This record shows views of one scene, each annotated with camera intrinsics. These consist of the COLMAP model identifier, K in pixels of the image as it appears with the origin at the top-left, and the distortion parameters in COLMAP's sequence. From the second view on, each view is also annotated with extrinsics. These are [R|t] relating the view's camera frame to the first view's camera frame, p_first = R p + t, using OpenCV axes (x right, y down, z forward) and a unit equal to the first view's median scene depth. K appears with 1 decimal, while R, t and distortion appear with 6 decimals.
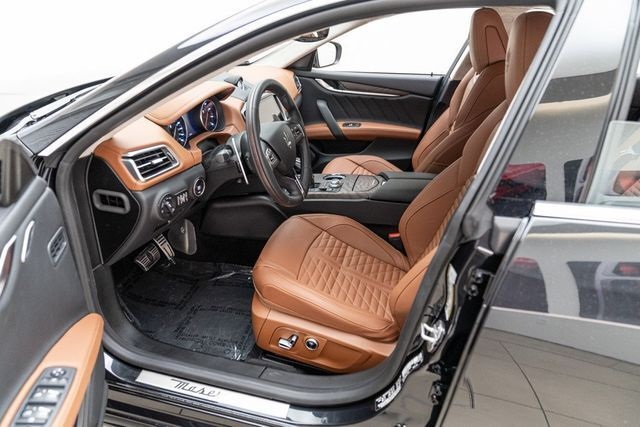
lens RADIAL K [[439.8, 0, 318.9], [0, 439.8, 212.6], [0, 0, 1]] dist [-0.024949, -0.002421]
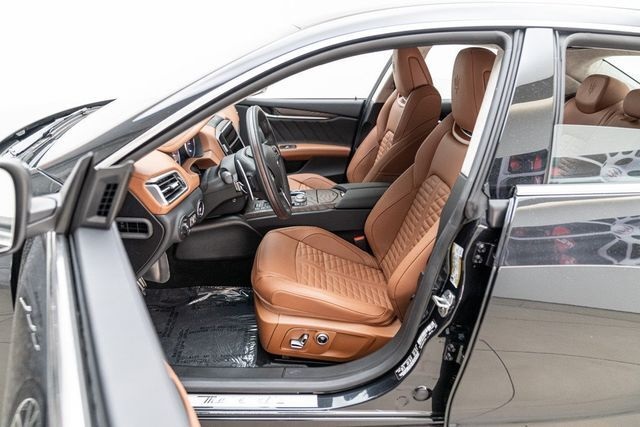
lens RADIAL K [[439.8, 0, 318.3], [0, 439.8, 211.3], [0, 0, 1]] dist [-0.024949, -0.002421]
pose [[0.959538, -0.097900, 0.264012, -0.259875], [0.113887, 0.992433, -0.045906, 0.026206], [-0.257520, 0.074116, 0.963426, -0.082060]]
